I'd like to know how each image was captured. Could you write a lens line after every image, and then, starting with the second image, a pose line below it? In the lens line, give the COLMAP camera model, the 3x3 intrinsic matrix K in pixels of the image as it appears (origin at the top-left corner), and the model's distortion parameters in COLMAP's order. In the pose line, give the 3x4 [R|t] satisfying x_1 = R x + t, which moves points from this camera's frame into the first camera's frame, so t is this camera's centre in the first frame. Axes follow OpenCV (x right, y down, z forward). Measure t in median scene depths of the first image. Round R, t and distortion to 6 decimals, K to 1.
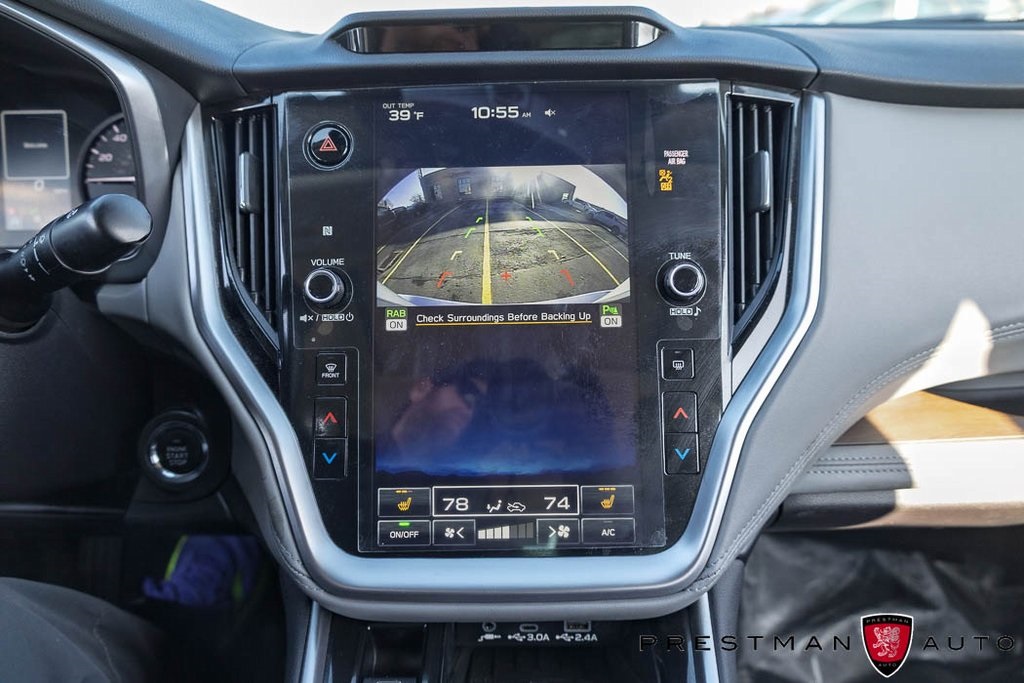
lens RADIAL K [[683.5, 0, 509.6], [0, 683.5, 341.0], [0, 0, 1]] dist [0.027182, 0.003219]
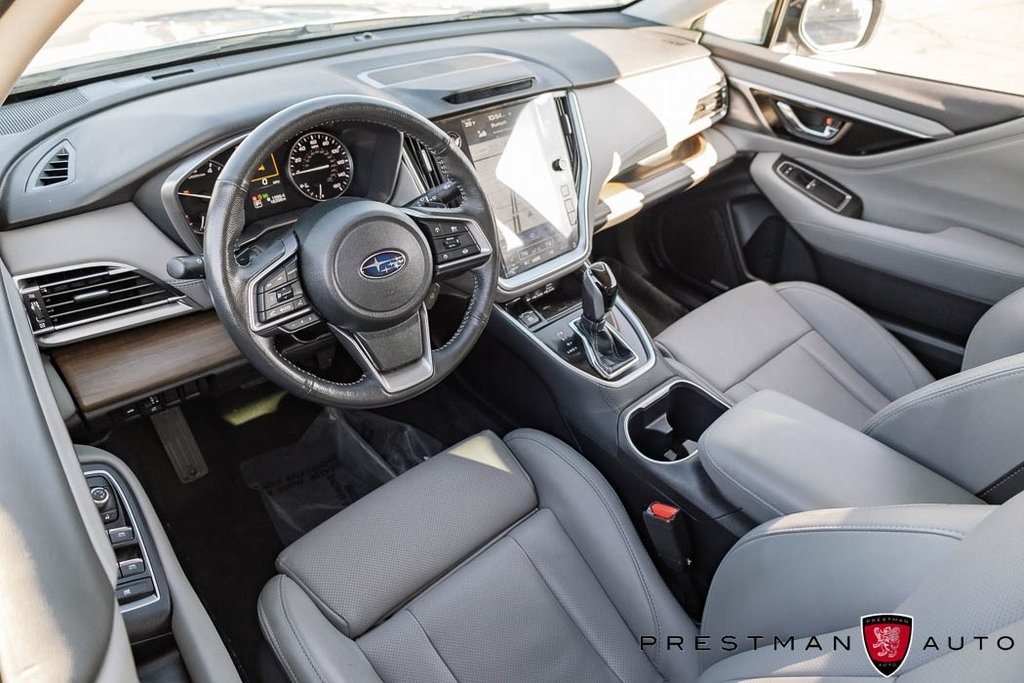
lens RADIAL K [[683.5, 0, 517.0], [0, 683.5, 332.7], [0, 0, 1]] dist [0.027182, 0.003219]
pose [[0.730527, -0.357530, 0.581809, -1.929380], [0.219743, 0.929749, 0.295432, -0.330090], [-0.646562, -0.087973, 0.757772, -1.266785]]
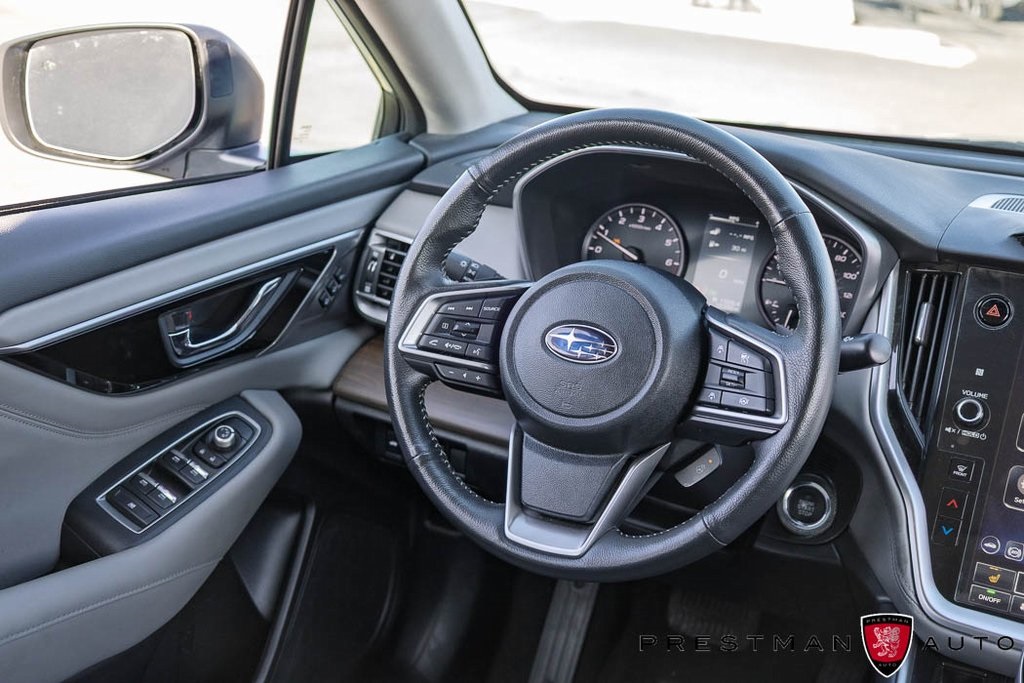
lens RADIAL K [[1377.1, 0, 520.3], [0, 1377.1, 344.4], [0, 0, 1]] dist [0.042818, 0.000000]
pose [[0.901677, 0.215089, -0.375120, -0.066529], [-0.252939, 0.965968, -0.054117, 0.170619], [0.350713, 0.143678, 0.925395, -1.918597]]
